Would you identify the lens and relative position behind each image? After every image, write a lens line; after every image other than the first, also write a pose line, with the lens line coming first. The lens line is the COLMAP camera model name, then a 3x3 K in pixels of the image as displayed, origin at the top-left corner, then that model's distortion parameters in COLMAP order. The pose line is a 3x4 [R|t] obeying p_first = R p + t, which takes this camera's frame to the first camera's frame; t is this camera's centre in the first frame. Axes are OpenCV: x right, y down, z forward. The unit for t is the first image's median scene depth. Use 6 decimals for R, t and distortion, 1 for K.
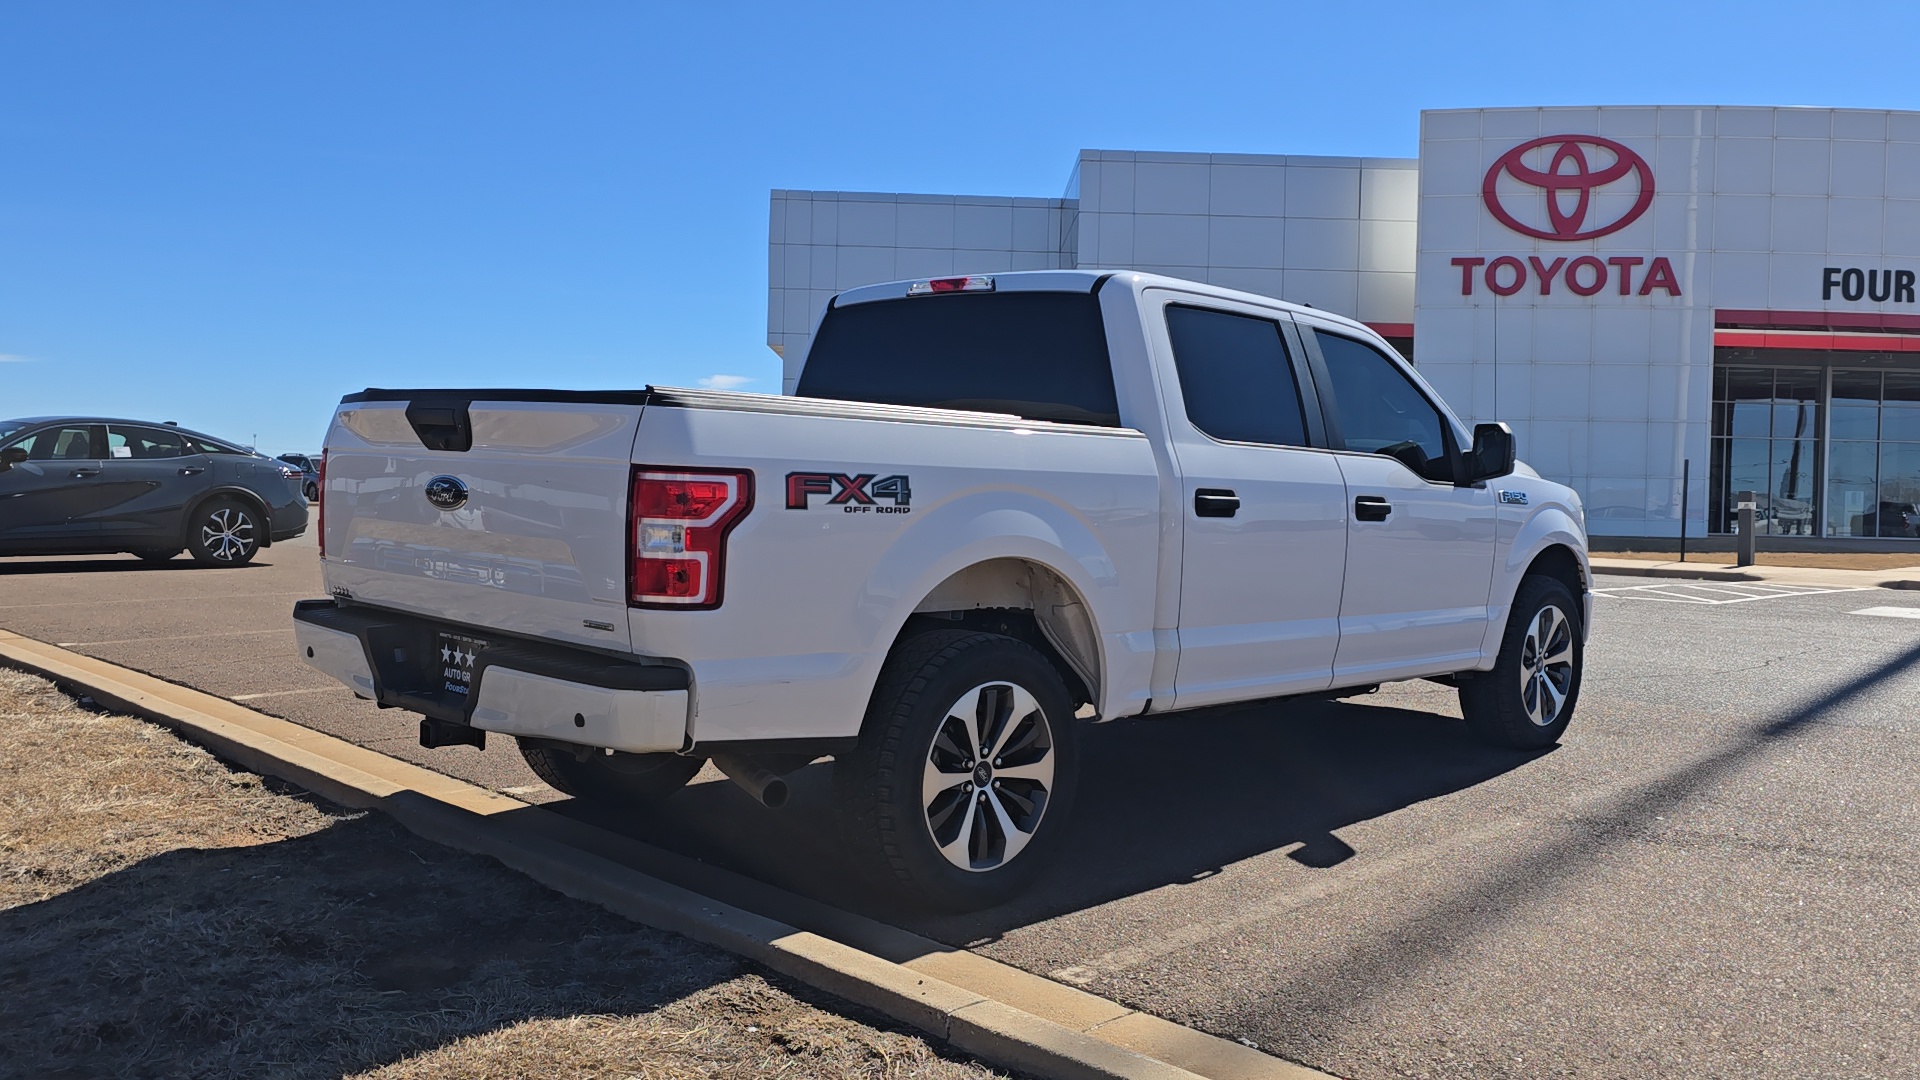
lens RADIAL K [[1566.9, 0, 960.0], [0, 1566.9, 540.0], [0, 0, 1]] dist [-0.001983, 0.000812]
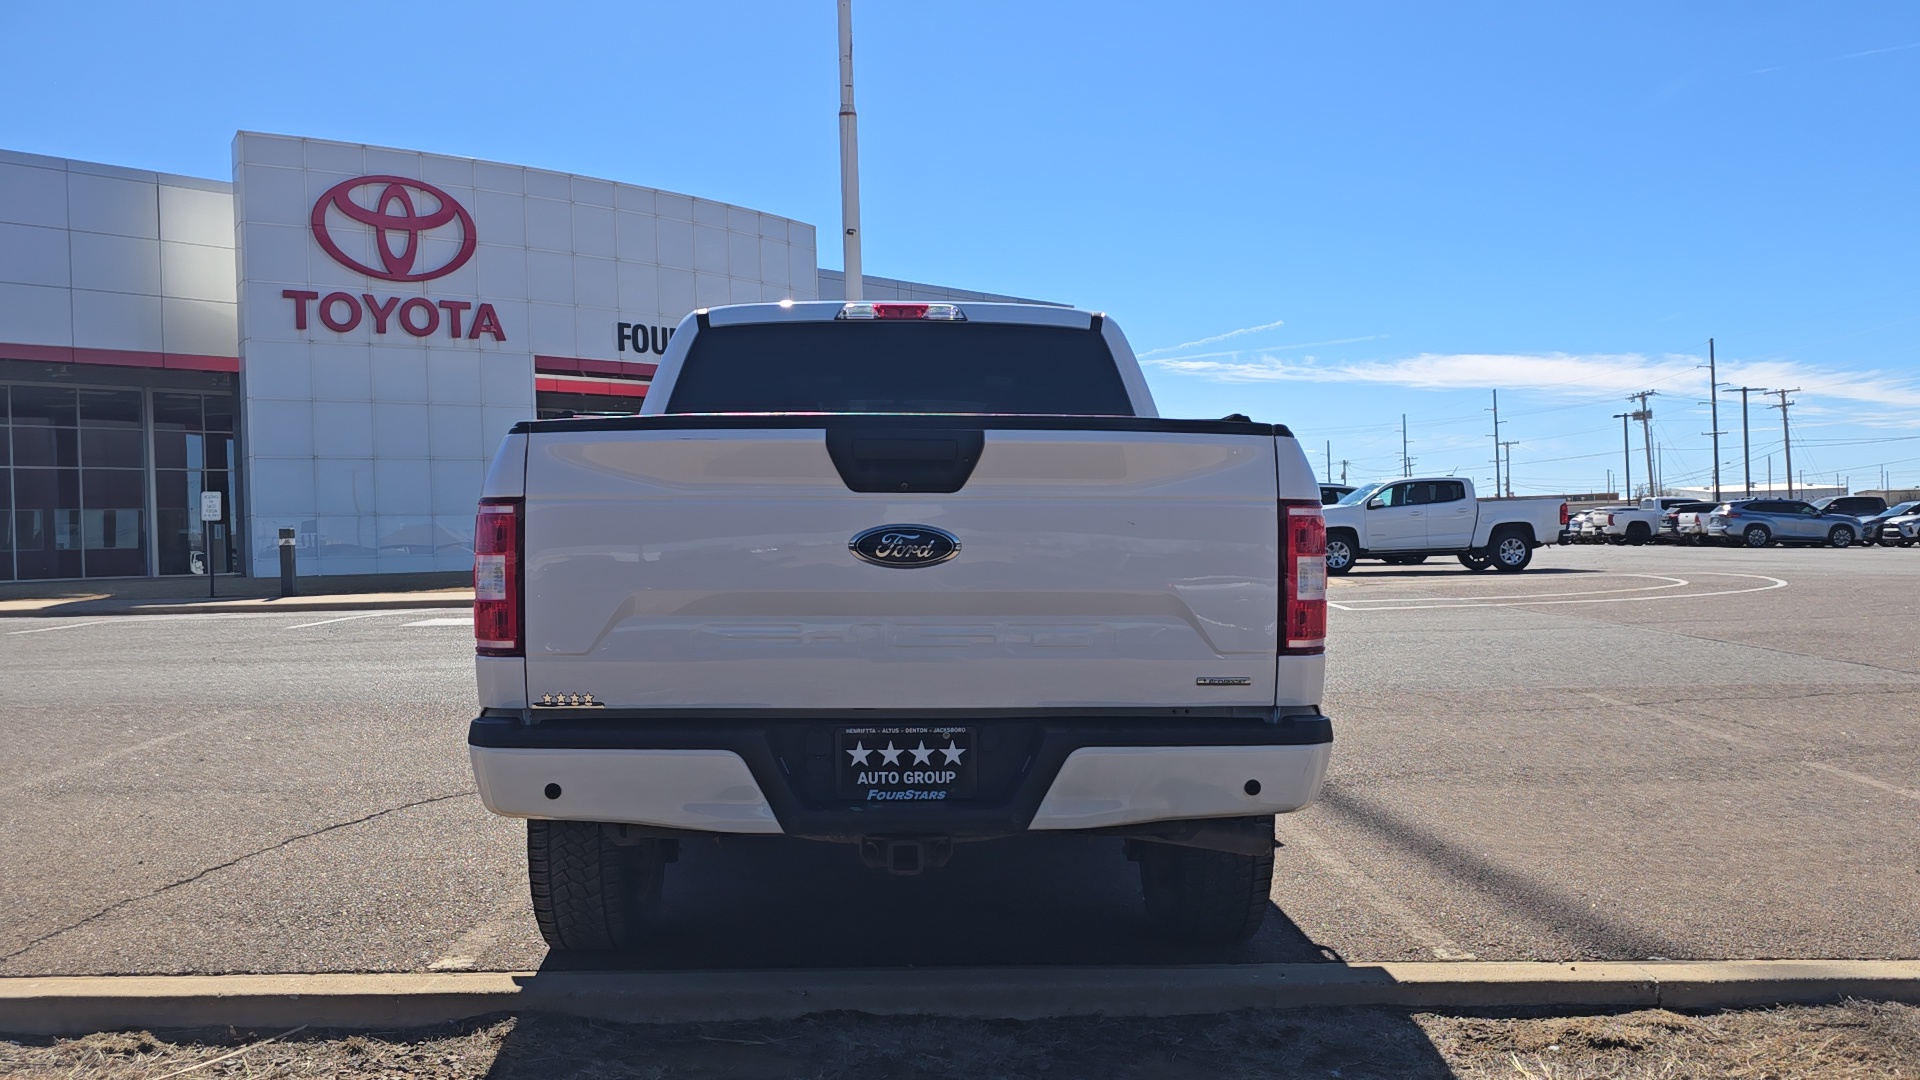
lens RADIAL K [[1583.8, 0, 960.0], [0, 1583.8, 540.0], [0, 0, 1]] dist [-0.002593, -0.002280]
pose [[0.690469, -0.042189, 0.722131, -0.105927], [0.058017, 0.998312, 0.002851, -0.006727], [-0.721032, 0.039927, 0.691750, 0.041614]]
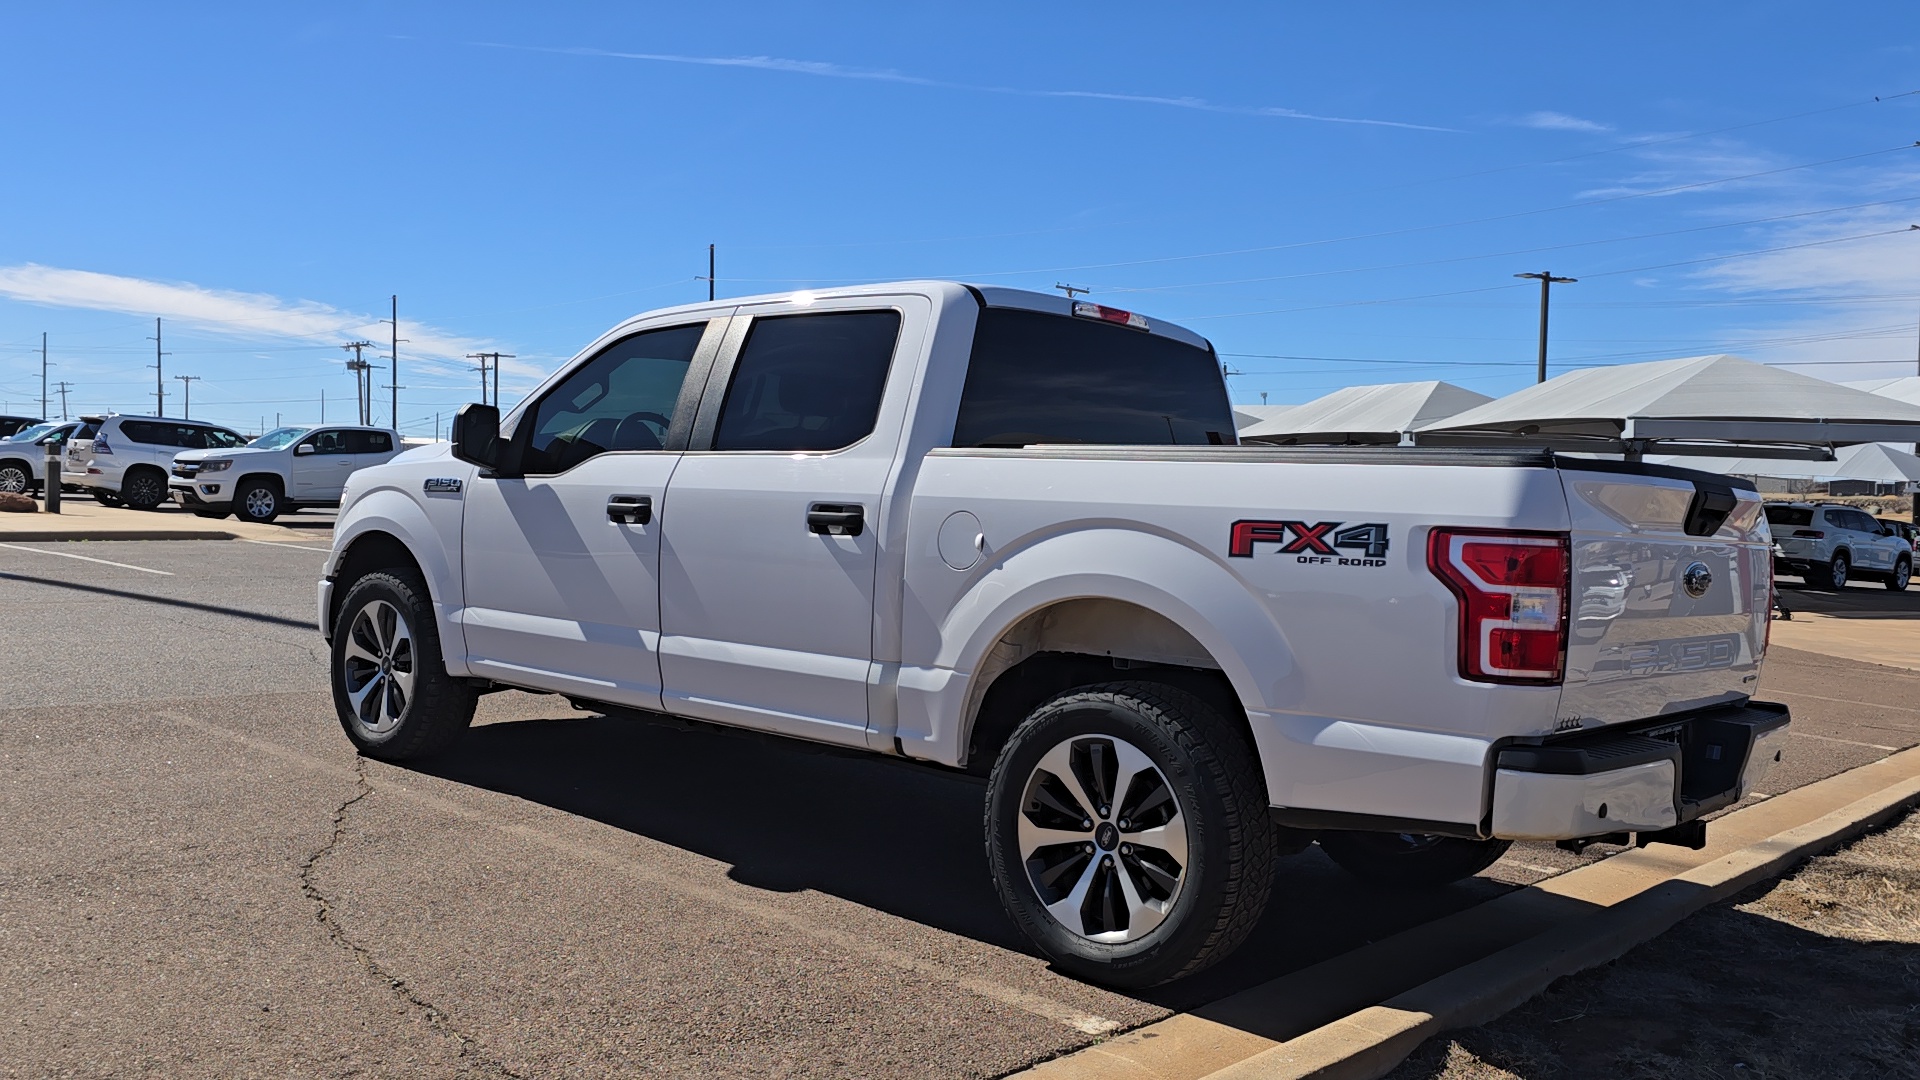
lens RADIAL K [[1583.8, 0, 960.0], [0, 1583.8, 540.0], [0, 0, 1]] dist [-0.002593, -0.002280]
pose [[-0.042972, -0.059974, 0.997275, -0.151504], [-0.007324, 0.998189, 0.059713, -0.015609], [-0.999049, -0.004738, -0.043334, 0.168146]]
